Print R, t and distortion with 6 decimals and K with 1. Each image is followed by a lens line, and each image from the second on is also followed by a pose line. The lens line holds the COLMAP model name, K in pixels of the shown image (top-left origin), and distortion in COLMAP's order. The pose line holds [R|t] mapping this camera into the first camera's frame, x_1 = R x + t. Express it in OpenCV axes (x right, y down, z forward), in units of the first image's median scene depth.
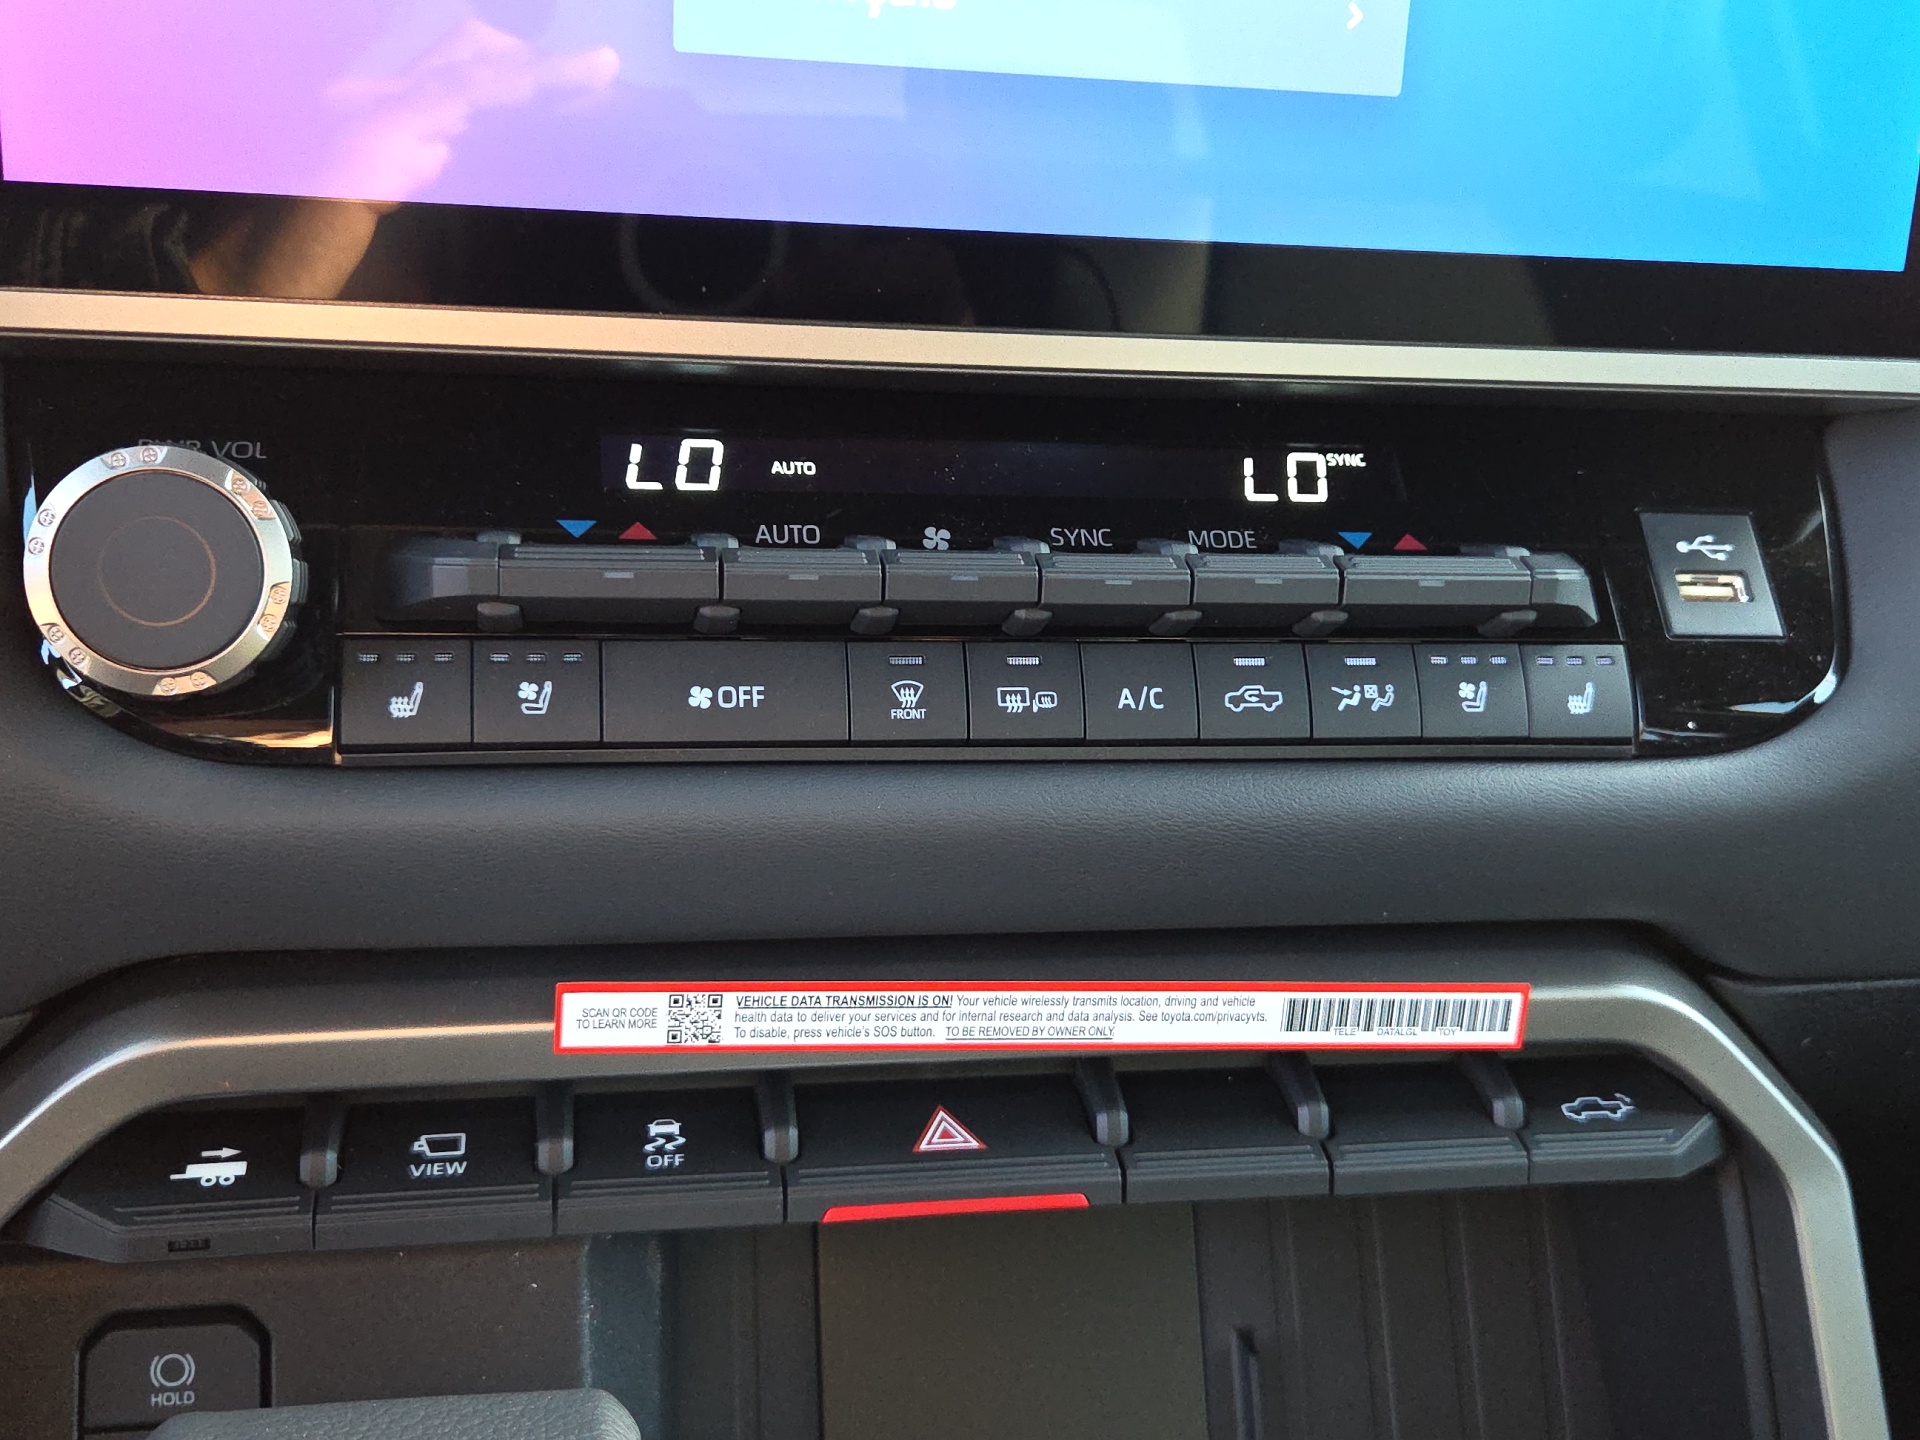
lens RADIAL K [[2094.8, 0, 968.6], [0, 2094.8, 720.0], [0, 0, 1]] dist [0.057101, 0.000000]
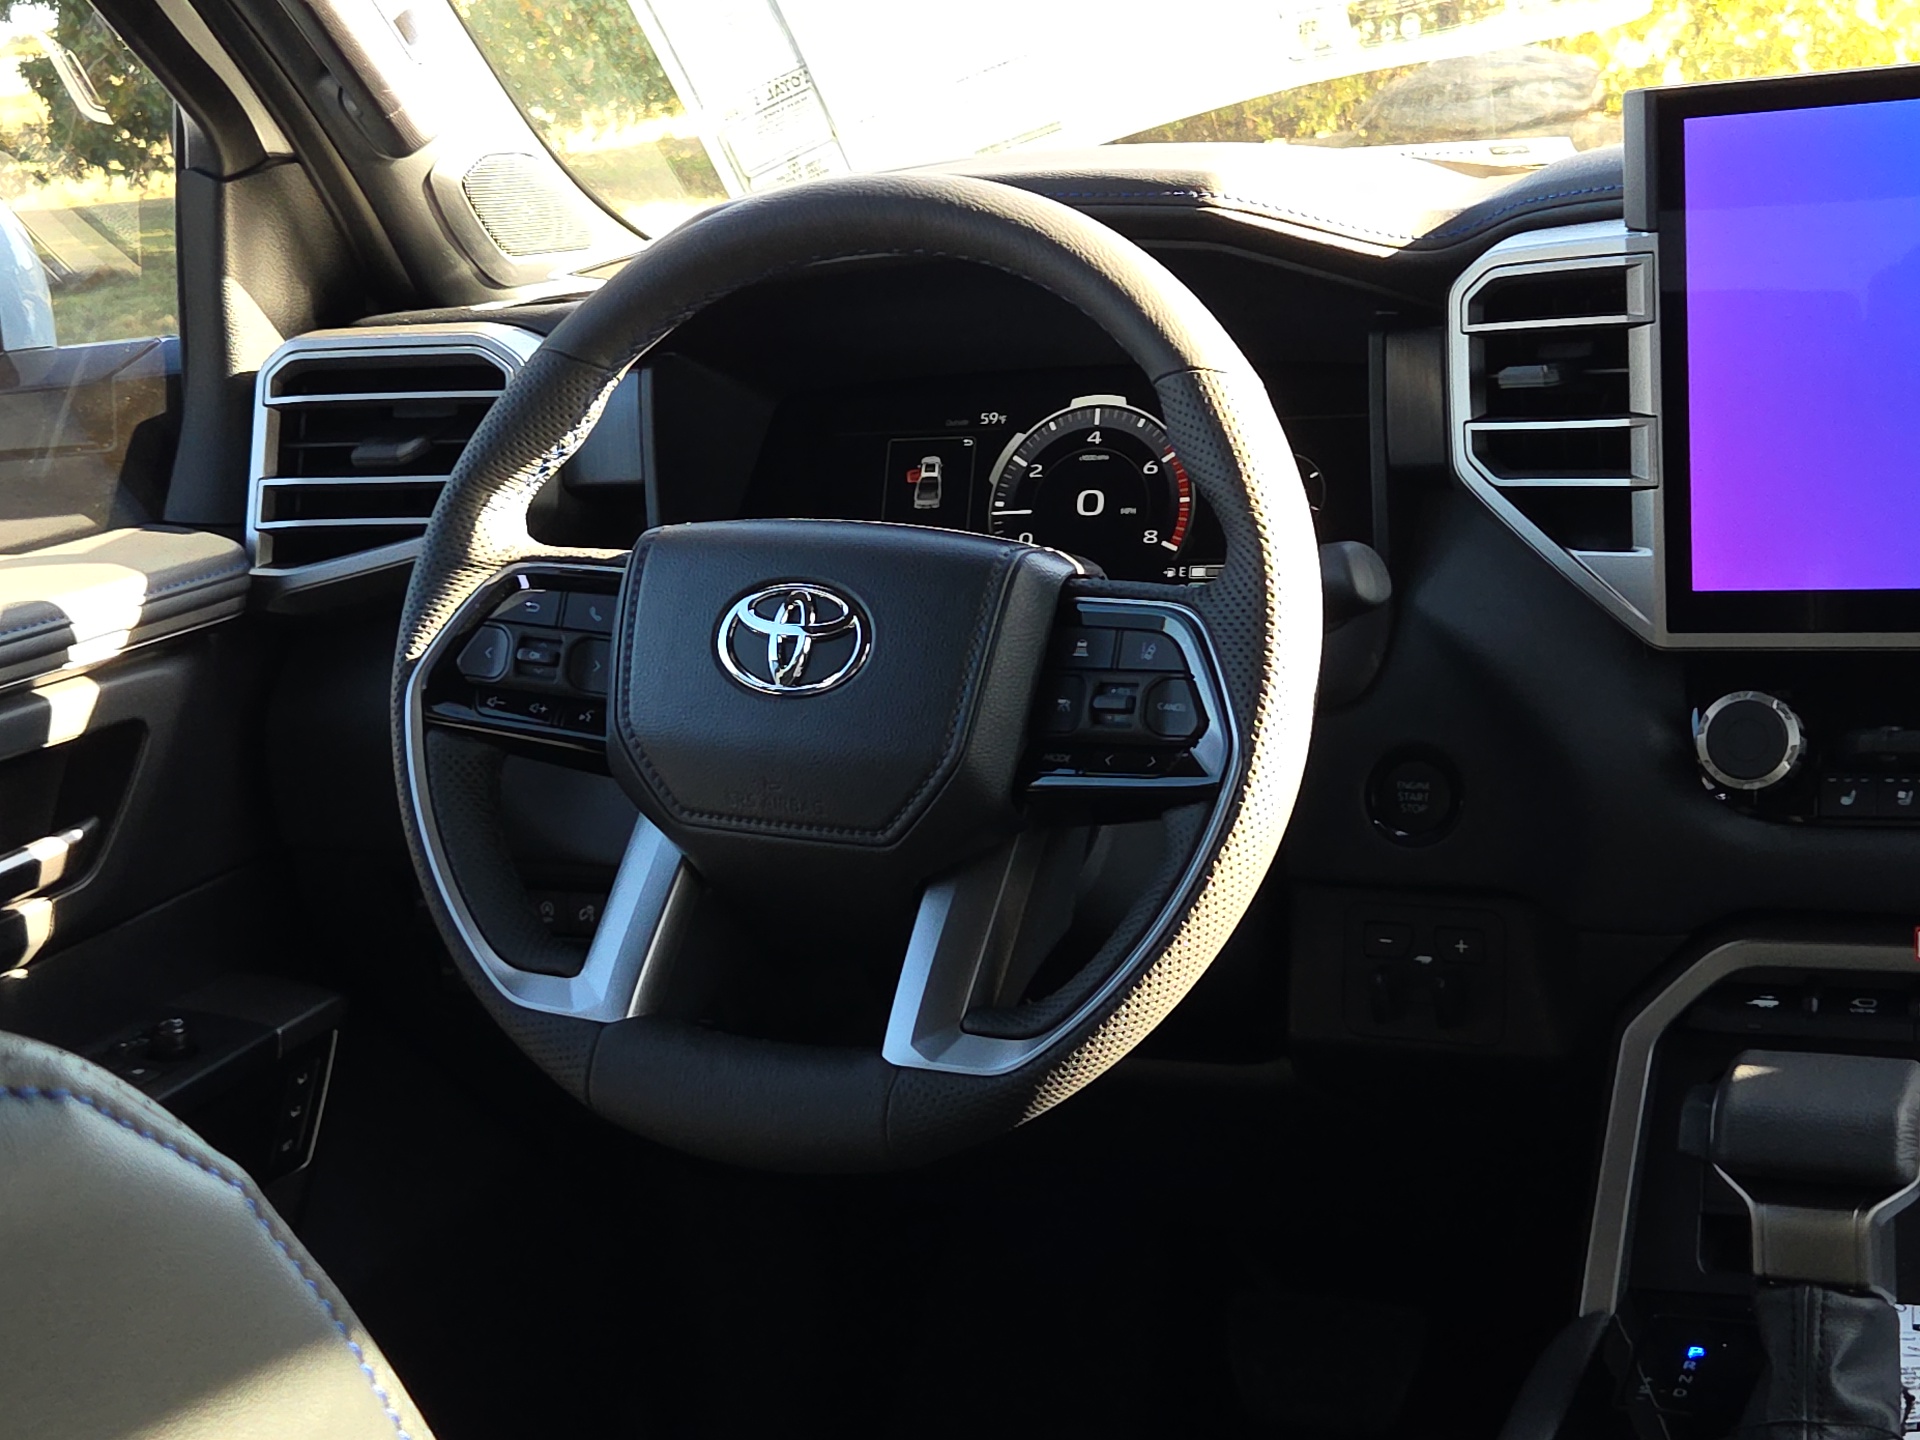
lens RADIAL K [[2870.5, 0, 926.4], [0, 2870.5, 658.7], [0, 0, 1]] dist [0.068028, 0.000000]
pose [[0.800208, -0.029532, -0.598994, 0.778311], [-0.062999, 0.989122, -0.132928, 0.304794], [0.596404, 0.144106, 0.789643, -2.005265]]
